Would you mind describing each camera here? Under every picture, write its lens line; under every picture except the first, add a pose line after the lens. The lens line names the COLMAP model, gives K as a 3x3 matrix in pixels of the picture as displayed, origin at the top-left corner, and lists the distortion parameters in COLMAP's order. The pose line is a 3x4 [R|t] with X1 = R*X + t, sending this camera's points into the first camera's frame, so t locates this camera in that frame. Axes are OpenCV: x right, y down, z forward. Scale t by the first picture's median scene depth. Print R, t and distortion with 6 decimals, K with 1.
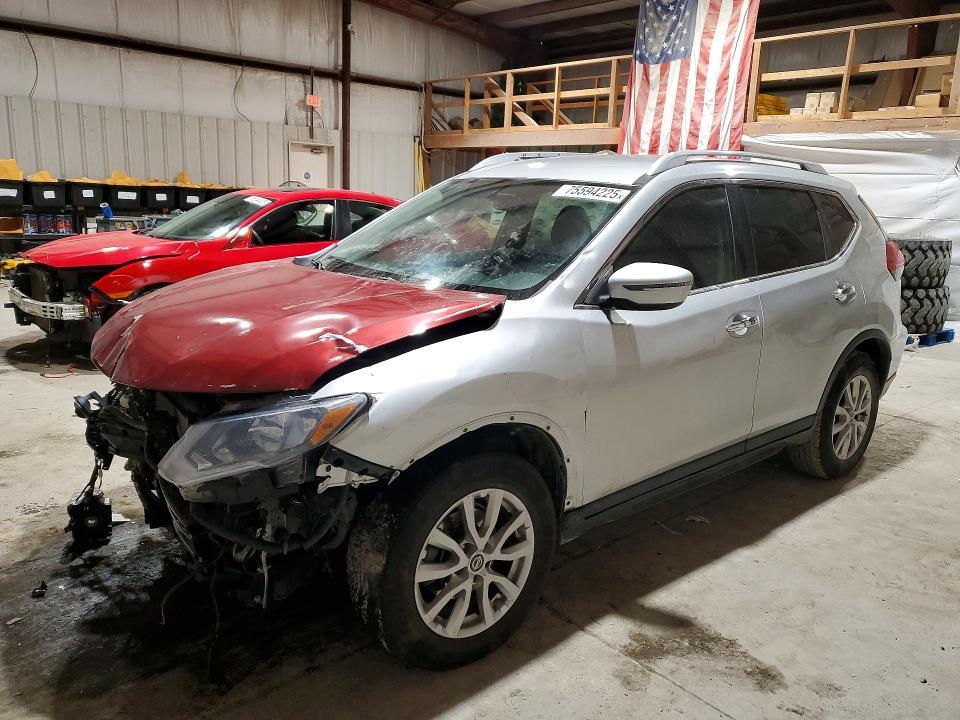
lens RADIAL K [[765.6, 0, 479.8], [0, 765.6, 358.5], [0, 0, 1]] dist [0.013947, 0.011960]
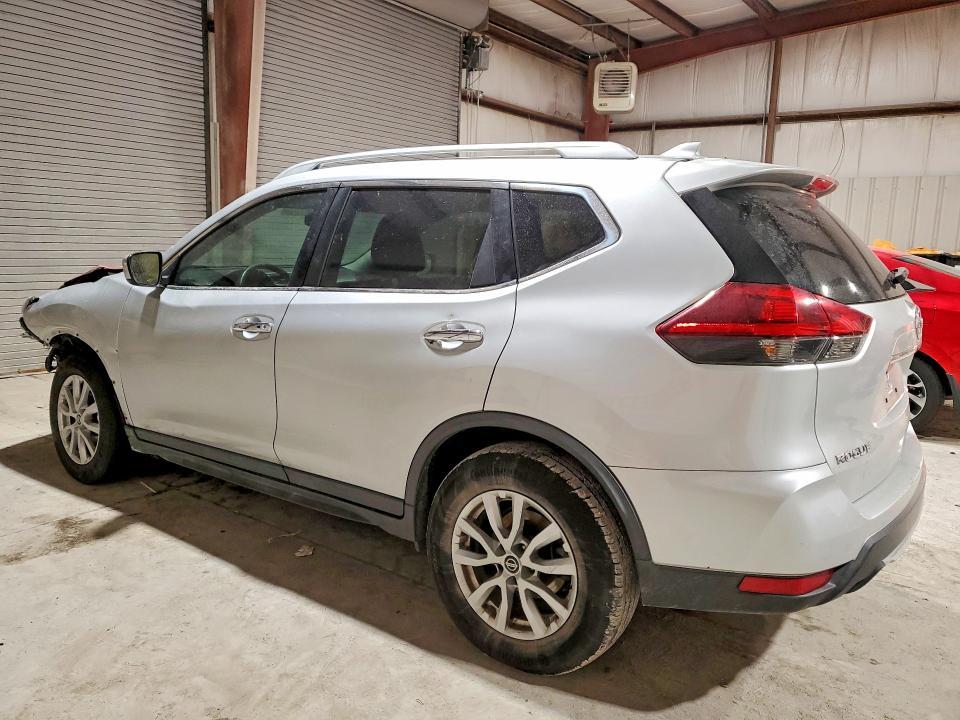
lens RADIAL K [[765.6, 0, 480.3], [0, 765.6, 361.5], [0, 0, 1]] dist [0.013947, 0.011960]
pose [[0.202393, 0.125913, -0.971176, 1.414201], [-0.239383, 0.967977, 0.075611, -0.152872], [0.949596, 0.217180, 0.226053, 1.125312]]
